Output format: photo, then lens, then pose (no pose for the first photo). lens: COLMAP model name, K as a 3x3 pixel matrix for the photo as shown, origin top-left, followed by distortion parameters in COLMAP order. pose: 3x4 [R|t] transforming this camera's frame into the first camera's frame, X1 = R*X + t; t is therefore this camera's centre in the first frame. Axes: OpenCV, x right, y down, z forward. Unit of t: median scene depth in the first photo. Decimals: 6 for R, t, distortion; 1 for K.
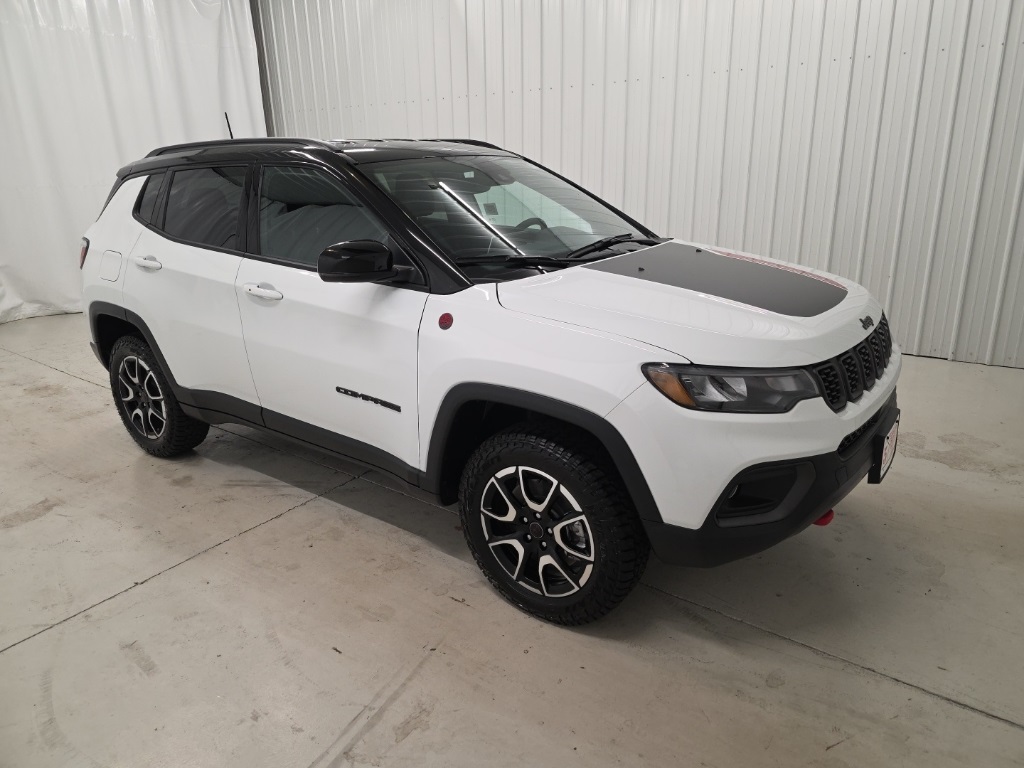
lens RADIAL K [[699.2, 0, 530.3], [0, 699.2, 386.0], [0, 0, 1]] dist [0.050685, -0.048467]
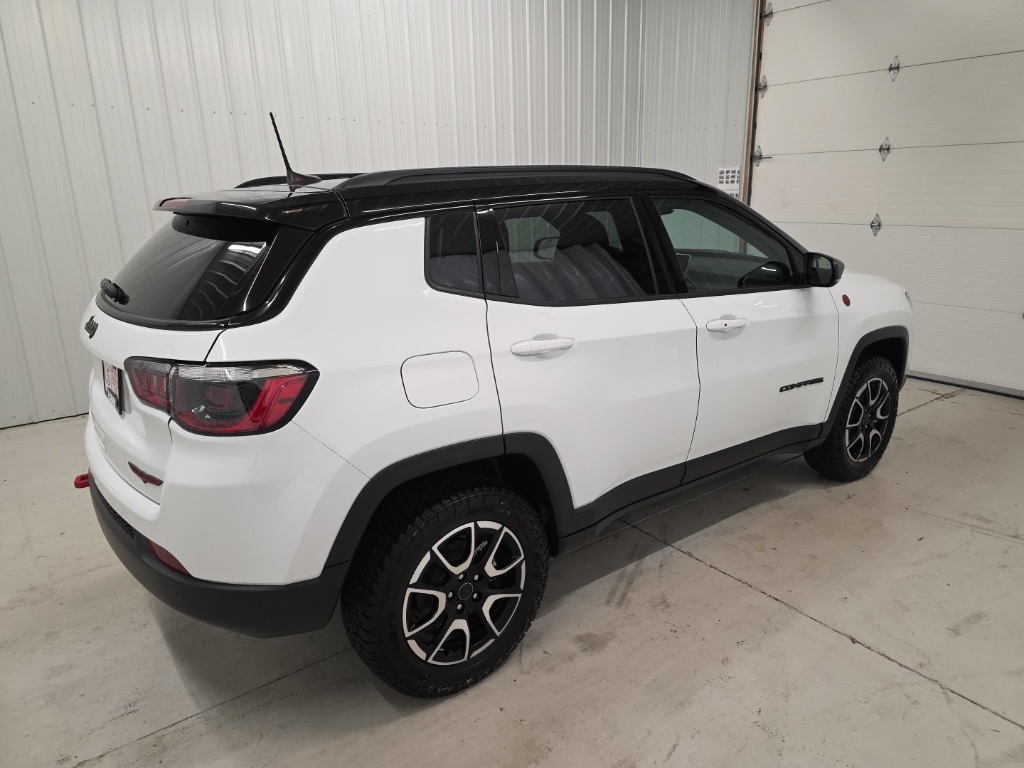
lens RADIAL K [[699.2, 0, 517.8], [0, 699.2, 383.1], [0, 0, 1]] dist [0.050685, -0.048467]
pose [[0.268521, -0.239428, 0.933044, -1.249511], [0.310843, 0.938337, 0.151329, -0.267106], [-0.911742, 0.249396, 0.326388, 0.875575]]
